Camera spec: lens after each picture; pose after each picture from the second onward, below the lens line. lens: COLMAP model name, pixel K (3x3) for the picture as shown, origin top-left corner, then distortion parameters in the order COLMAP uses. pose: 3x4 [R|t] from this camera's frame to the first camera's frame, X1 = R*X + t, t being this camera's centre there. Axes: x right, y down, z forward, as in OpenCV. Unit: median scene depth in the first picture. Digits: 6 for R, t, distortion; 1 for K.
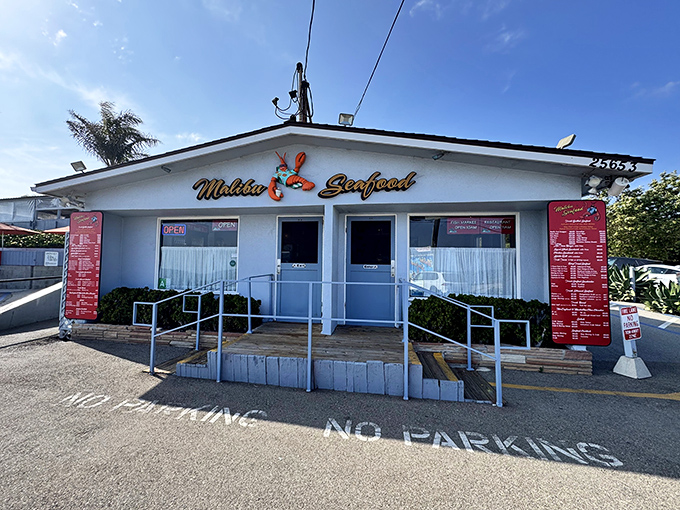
lens RADIAL K [[307.7, 0, 340.0], [0, 307.7, 255.0], [0, 0, 1]] dist [0.000148, 0.000192]
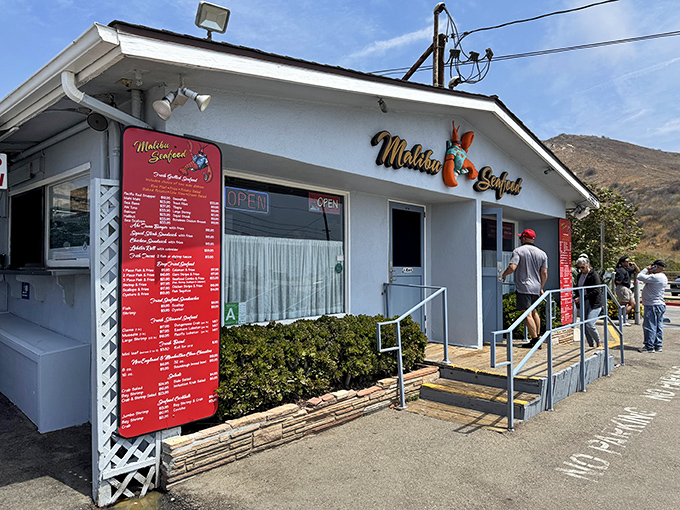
lens RADIAL K [[478.3, 0, 340.0], [0, 478.3, 255.0], [0, 0, 1]] dist [0.006035, 0.001650]
pose [[0.542629, 0.008179, 0.839932, -1.291072], [-0.015094, 0.999886, 0.000015, -0.000729], [-0.839837, -0.012686, 0.542691, 0.553263]]
